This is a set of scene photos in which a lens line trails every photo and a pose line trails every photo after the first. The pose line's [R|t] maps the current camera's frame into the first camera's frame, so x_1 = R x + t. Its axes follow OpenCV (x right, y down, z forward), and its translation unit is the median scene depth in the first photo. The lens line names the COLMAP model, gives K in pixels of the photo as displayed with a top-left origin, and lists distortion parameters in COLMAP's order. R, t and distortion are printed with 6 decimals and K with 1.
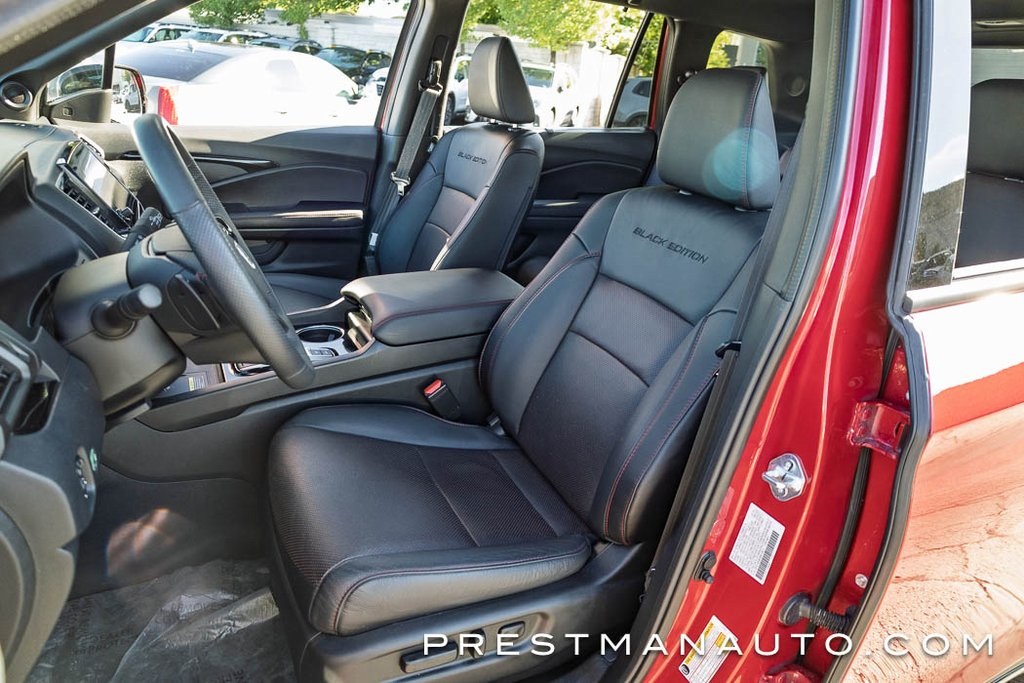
lens RADIAL K [[653.1, 0, 516.8], [0, 653.1, 343.1], [0, 0, 1]] dist [-0.009345, 0.003840]
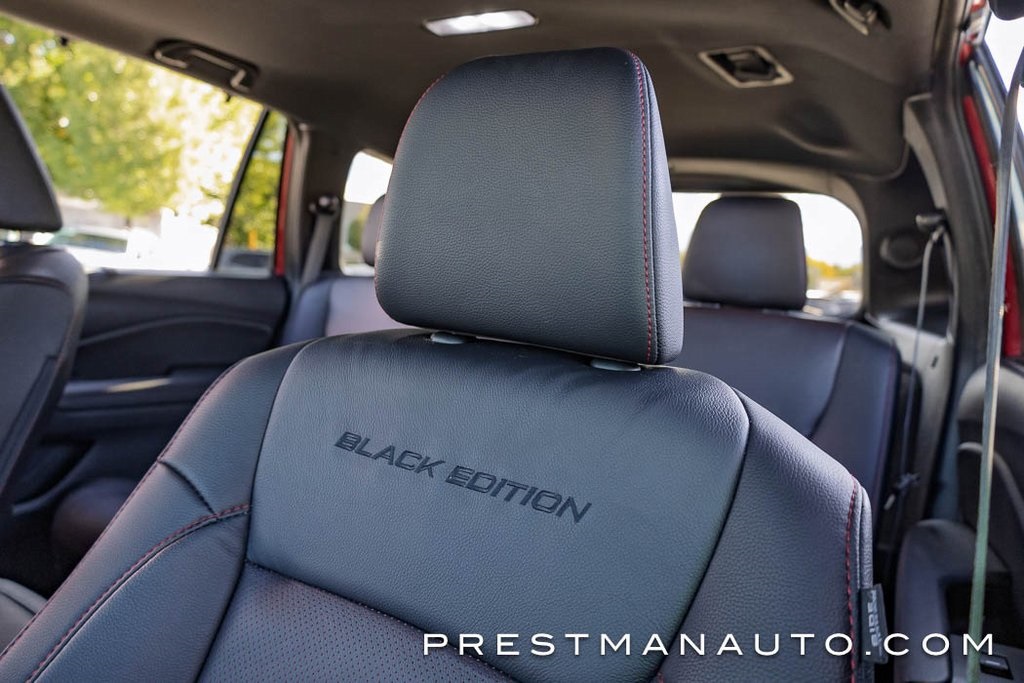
lens RADIAL K [[653.1, 0, 516.9], [0, 653.1, 341.2], [0, 0, 1]] dist [-0.009345, 0.003840]
pose [[0.835970, -0.045338, 0.546899, 0.055712], [0.181682, 0.963246, -0.197860, -0.125065], [-0.517828, 0.264767, 0.813482, 0.575297]]
